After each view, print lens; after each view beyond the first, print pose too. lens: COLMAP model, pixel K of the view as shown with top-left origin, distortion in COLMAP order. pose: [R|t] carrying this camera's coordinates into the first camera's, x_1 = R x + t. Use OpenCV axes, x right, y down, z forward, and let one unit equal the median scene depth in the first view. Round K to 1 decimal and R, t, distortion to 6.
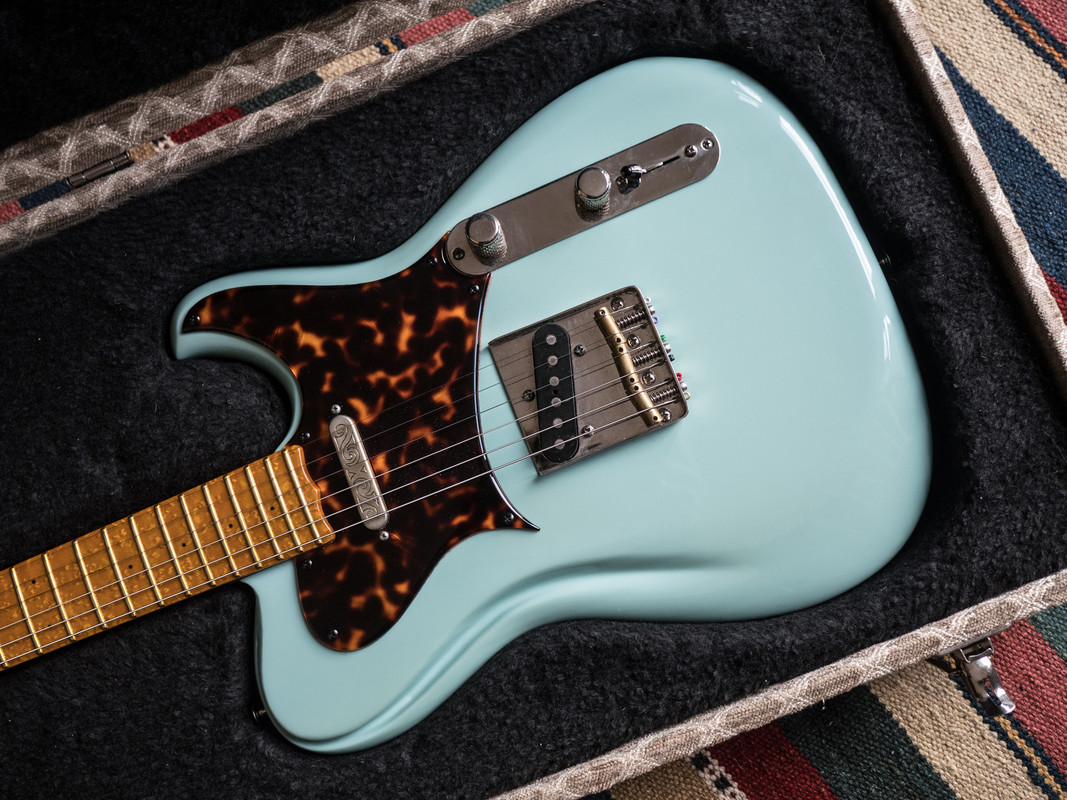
lens RADIAL K [[1041.7, 0, 533.5], [0, 1041.7, 400.0], [0, 0, 1]] dist [0.012355, 0.009151]
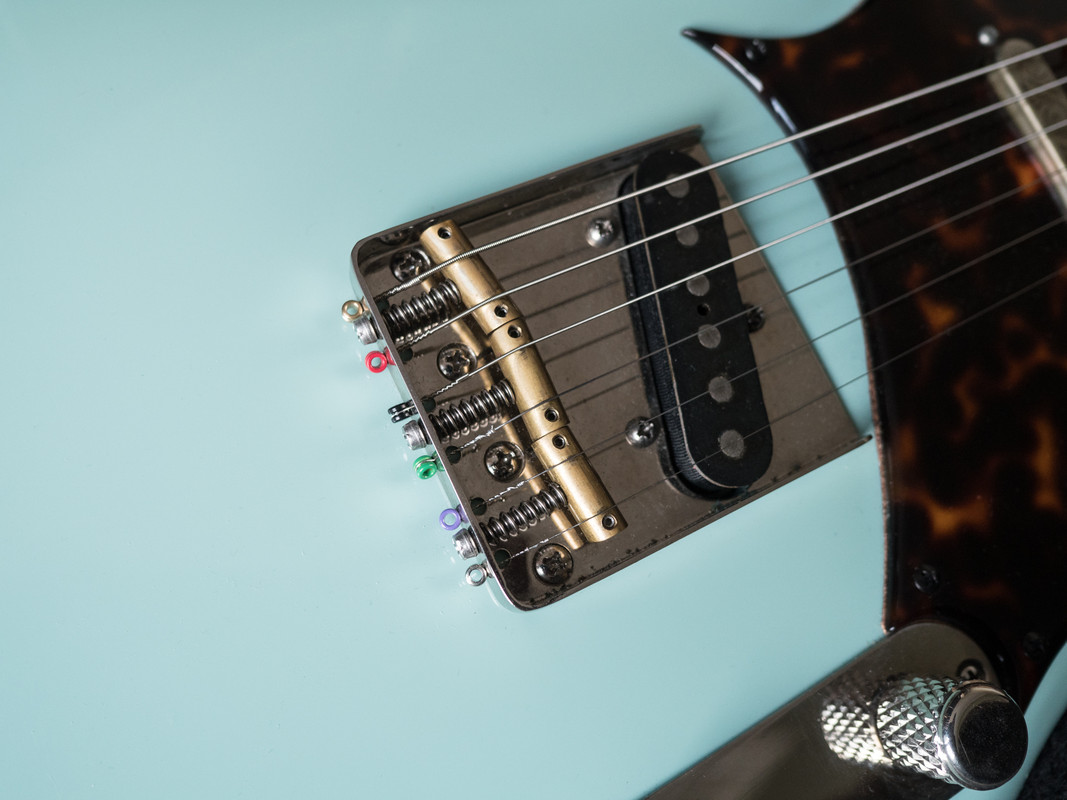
lens RADIAL K [[1041.7, 0, 533.5], [0, 1041.7, 400.0], [0, 0, 1]] dist [0.012355, 0.009151]
pose [[-0.976697, 0.031260, -0.212334, 0.161531], [-0.095103, -0.949941, 0.297604, -0.144569], [-0.192401, 0.310863, 0.930777, 0.650019]]
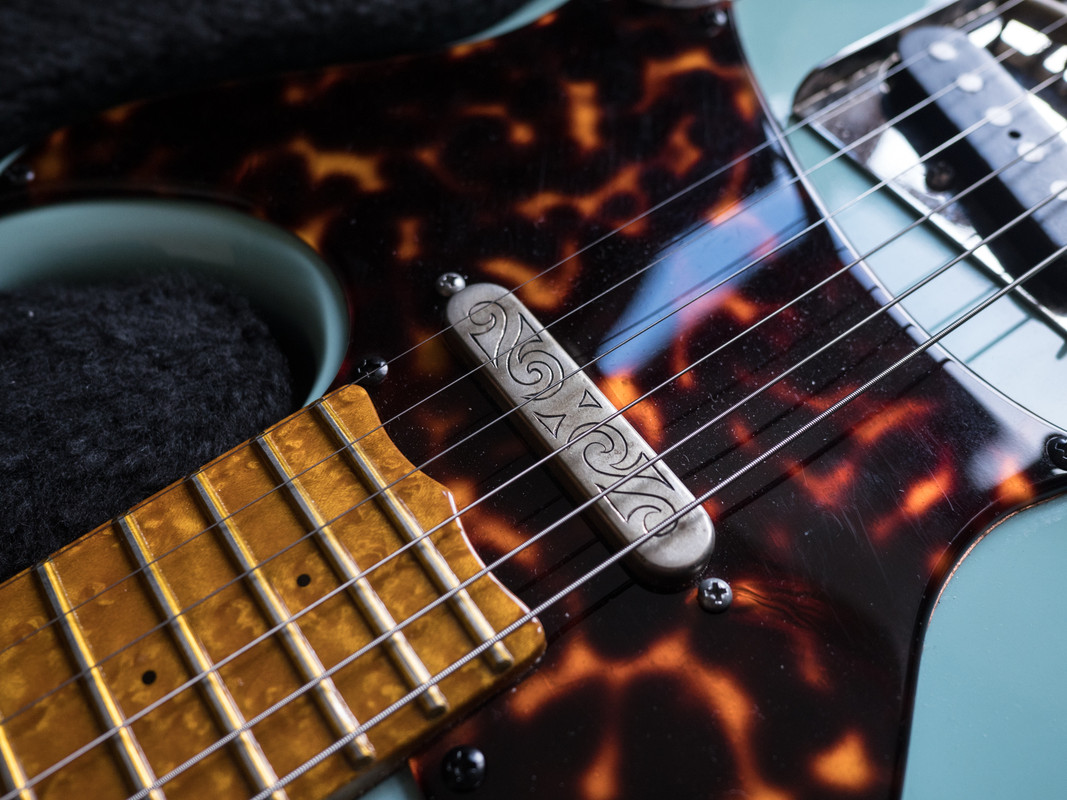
lens RADIAL K [[1041.7, 0, 533.5], [0, 1041.7, 400.0], [0, 0, 1]] dist [0.012355, 0.009151]
pose [[0.966118, -0.178660, 0.186271, -0.233478], [0.252083, 0.808100, -0.532380, 0.226364], [-0.055410, 0.561297, 0.825757, 0.740030]]
